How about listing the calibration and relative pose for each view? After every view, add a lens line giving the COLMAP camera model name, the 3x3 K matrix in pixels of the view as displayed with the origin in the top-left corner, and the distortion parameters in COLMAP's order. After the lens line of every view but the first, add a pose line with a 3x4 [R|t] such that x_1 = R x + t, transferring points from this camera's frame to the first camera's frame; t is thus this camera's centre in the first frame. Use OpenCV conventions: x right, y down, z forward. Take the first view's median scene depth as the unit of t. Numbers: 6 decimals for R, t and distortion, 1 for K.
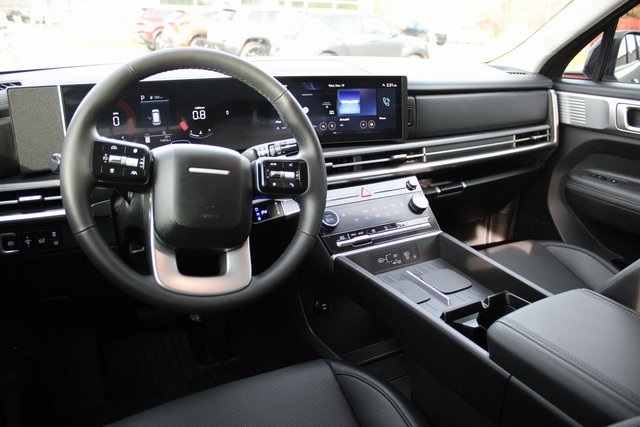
lens RADIAL K [[531.6, 0, 320.0], [0, 531.6, 213.5], [0, 0, 1]] dist [-0.140107, 0.006660]
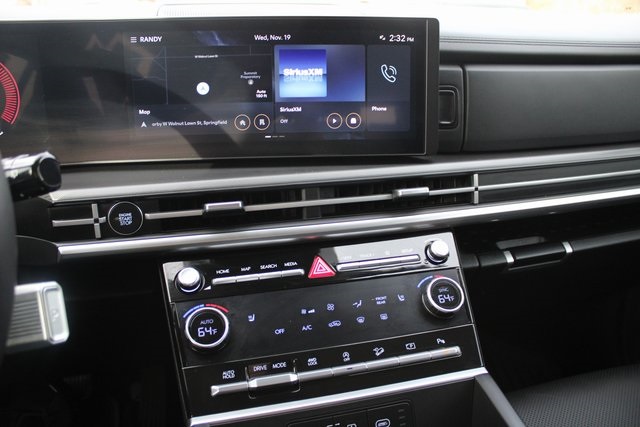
lens RADIAL K [[531.6, 0, 320.0], [0, 531.6, 213.5], [0, 0, 1]] dist [-0.140107, 0.006660]
pose [[0.963710, 0.071968, -0.257068, 0.195662], [-0.070238, 0.997403, 0.015920, -0.091142], [0.257546, 0.002714, 0.966262, 0.533184]]
